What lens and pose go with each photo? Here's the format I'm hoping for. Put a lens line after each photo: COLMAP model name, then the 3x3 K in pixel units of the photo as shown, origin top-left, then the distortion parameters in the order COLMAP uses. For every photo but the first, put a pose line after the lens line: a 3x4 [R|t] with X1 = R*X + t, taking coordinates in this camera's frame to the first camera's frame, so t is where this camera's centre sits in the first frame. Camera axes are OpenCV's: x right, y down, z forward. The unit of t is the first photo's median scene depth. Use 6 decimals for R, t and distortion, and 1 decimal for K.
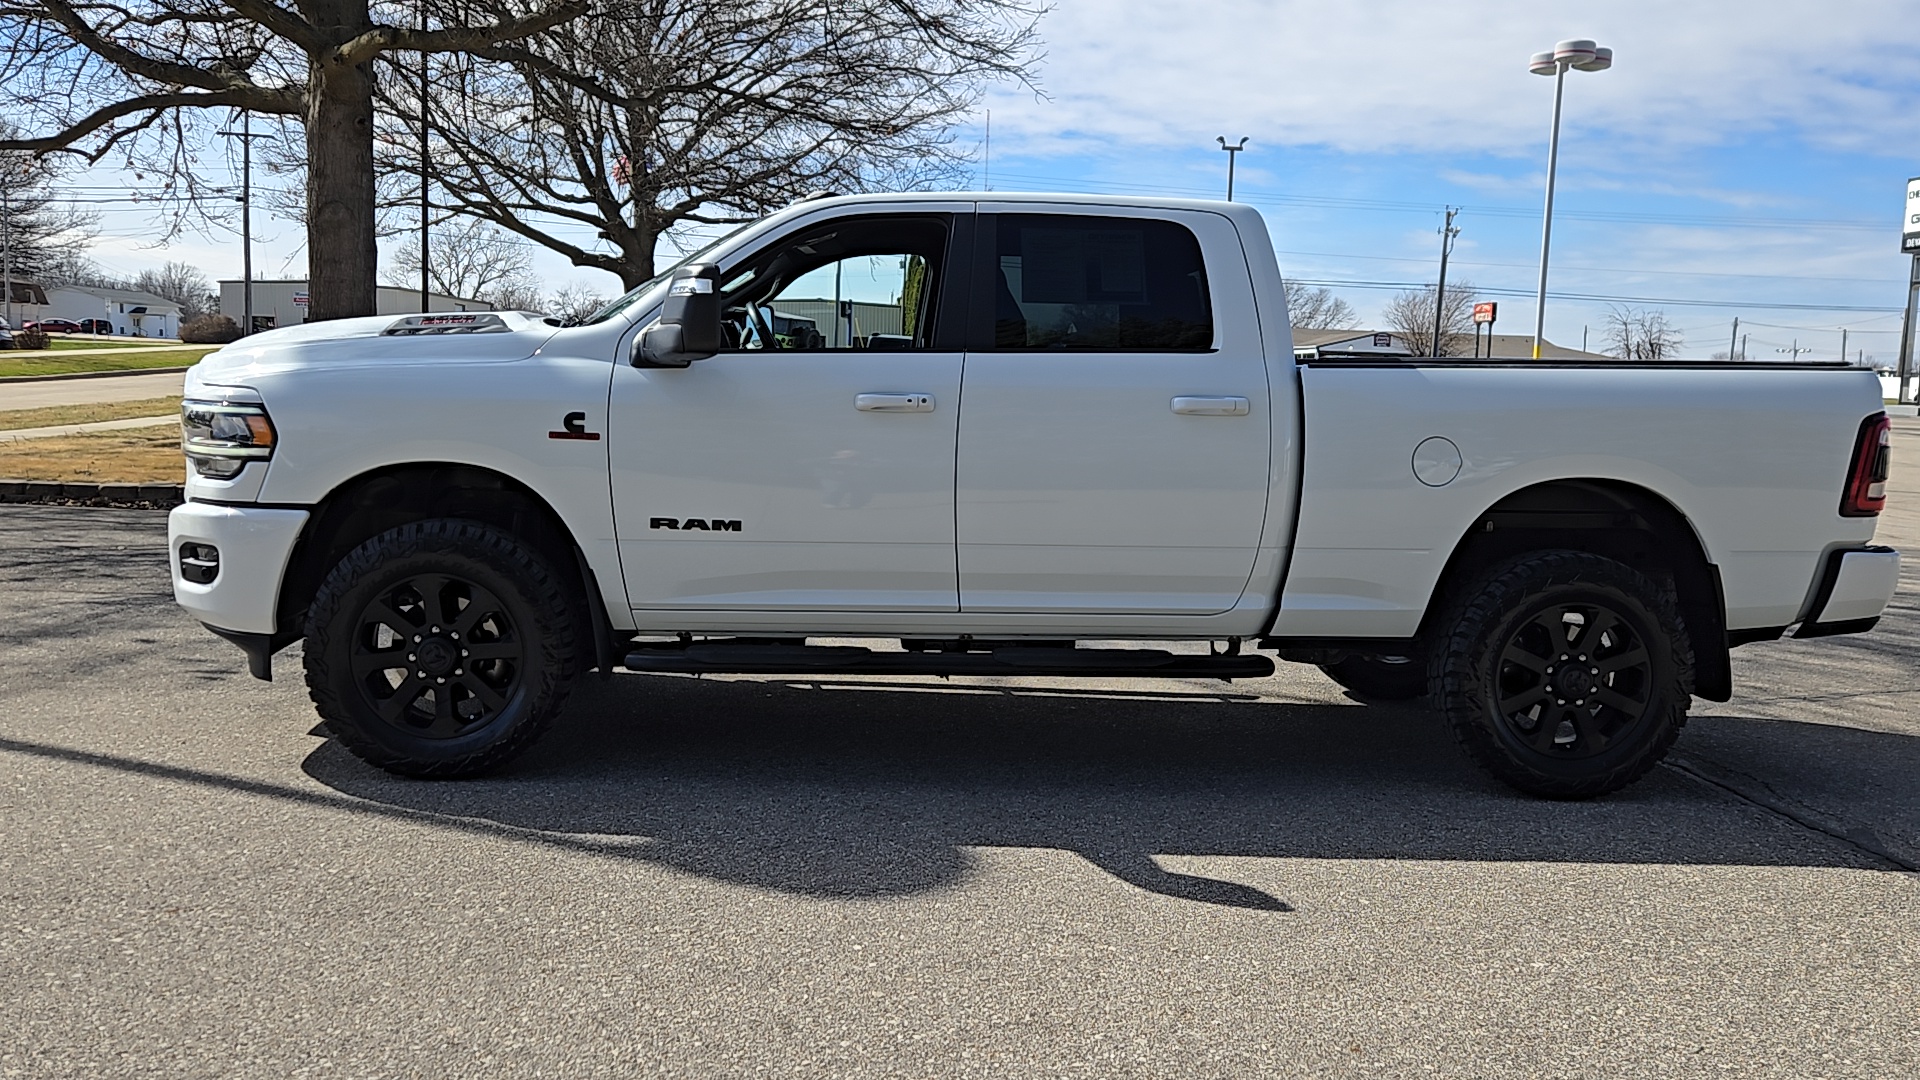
lens RADIAL K [[1613.8, 0, 960.0], [0, 1613.8, 540.0], [0, 0, 1]] dist [-0.013940, 0.076310]
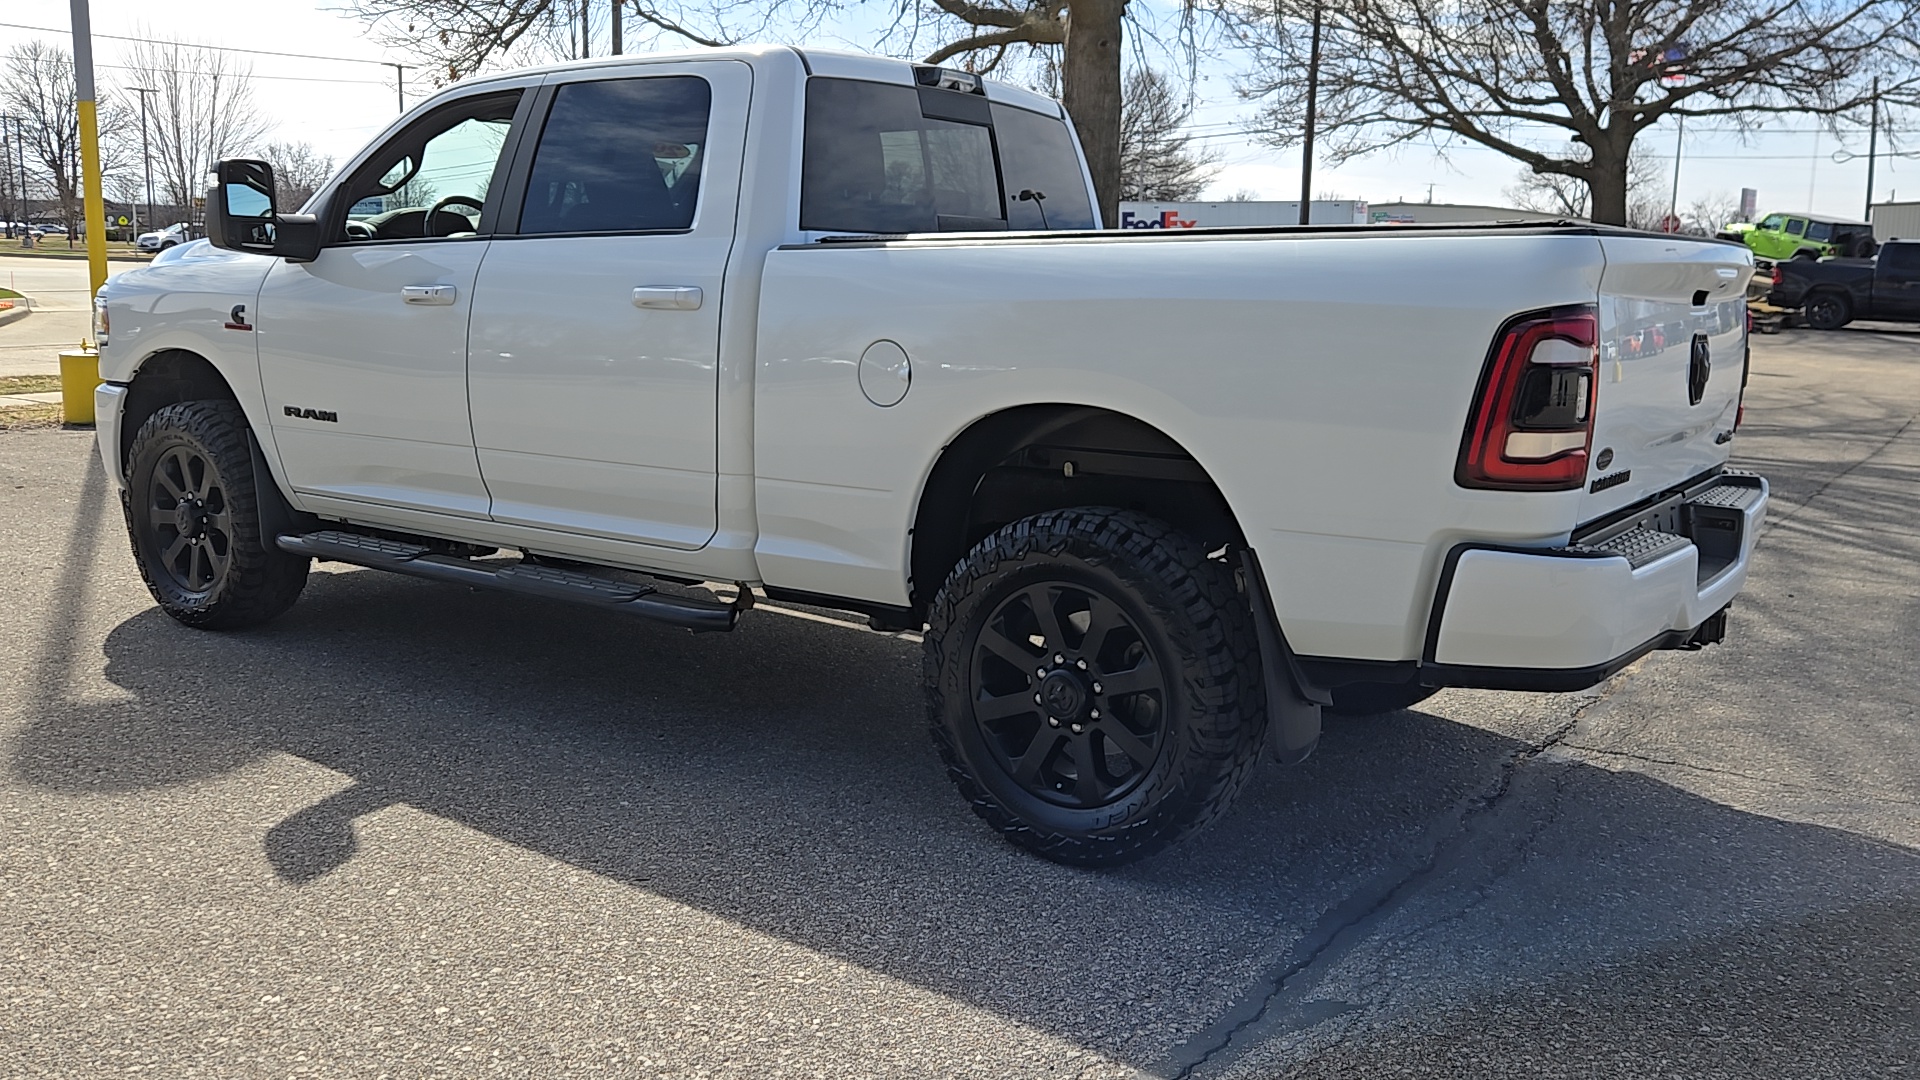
lens RADIAL K [[1613.8, 0, 960.0], [0, 1613.8, 540.0], [0, 0, 1]] dist [-0.013940, 0.076310]
pose [[0.774532, 0.090869, -0.625973, 0.109790], [-0.060655, 0.995737, 0.069496, -0.003570], [0.629619, -0.015859, 0.776742, 0.061236]]
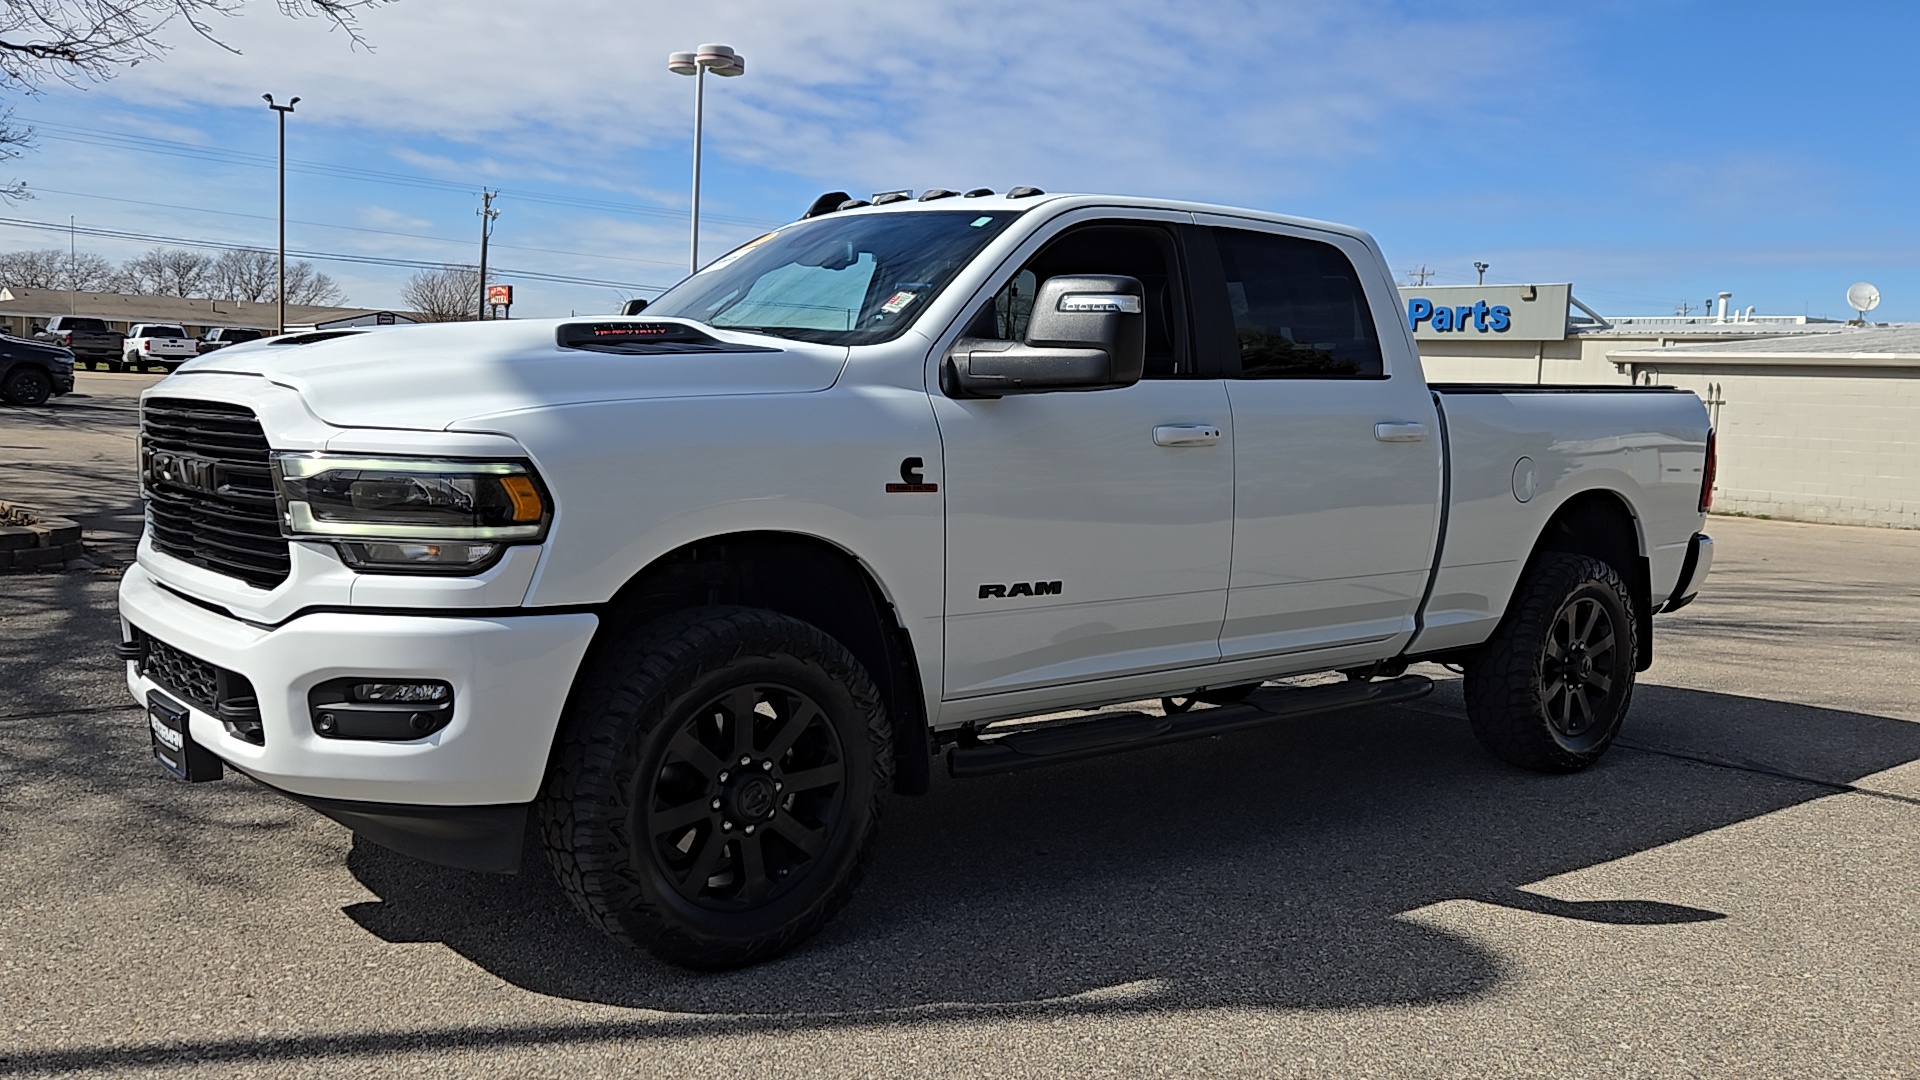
lens RADIAL K [[1590.5, 0, 948.4], [0, 1590.5, 554.8], [0, 0, 1]] dist [0.020928, 0.002092]
pose [[0.805891, -0.062977, 0.588705, -0.089830], [0.049107, 0.998011, 0.039540, -0.008216], [-0.590024, -0.002955, 0.807380, 0.049578]]
